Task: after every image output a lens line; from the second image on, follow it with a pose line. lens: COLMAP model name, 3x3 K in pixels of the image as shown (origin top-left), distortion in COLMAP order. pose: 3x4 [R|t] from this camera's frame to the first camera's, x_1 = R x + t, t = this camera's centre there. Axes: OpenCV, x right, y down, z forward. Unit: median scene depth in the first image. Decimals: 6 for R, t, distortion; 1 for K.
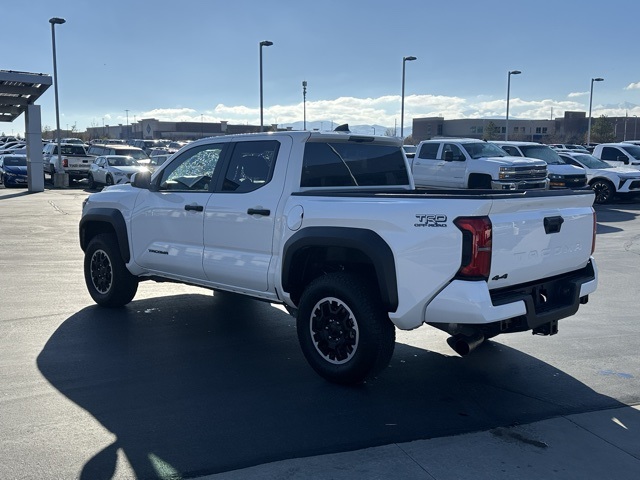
lens RADIAL K [[660.6, 0, 320.4], [0, 660.6, 240.4], [0, 0, 1]] dist [0.064241, 0.000000]
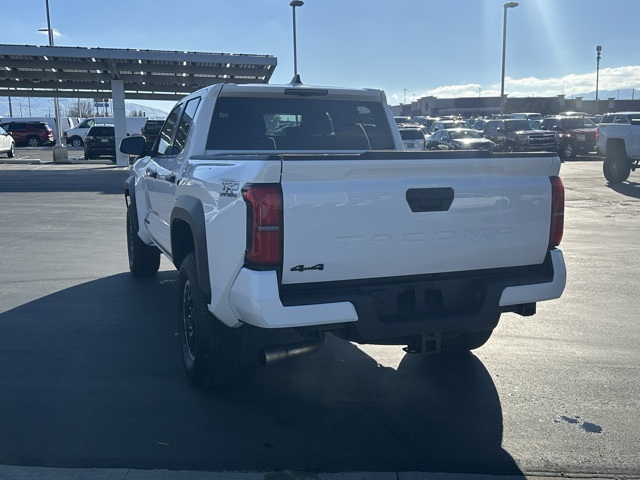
lens RADIAL K [[660.6, 0, 322.0], [0, 660.6, 240.0], [0, 0, 1]] dist [0.064241, 0.000000]
pose [[0.909971, 0.050466, -0.411590, 0.097429], [-0.036978, 0.998488, 0.040674, -0.000883], [0.413021, -0.021792, 0.910461, 0.057733]]
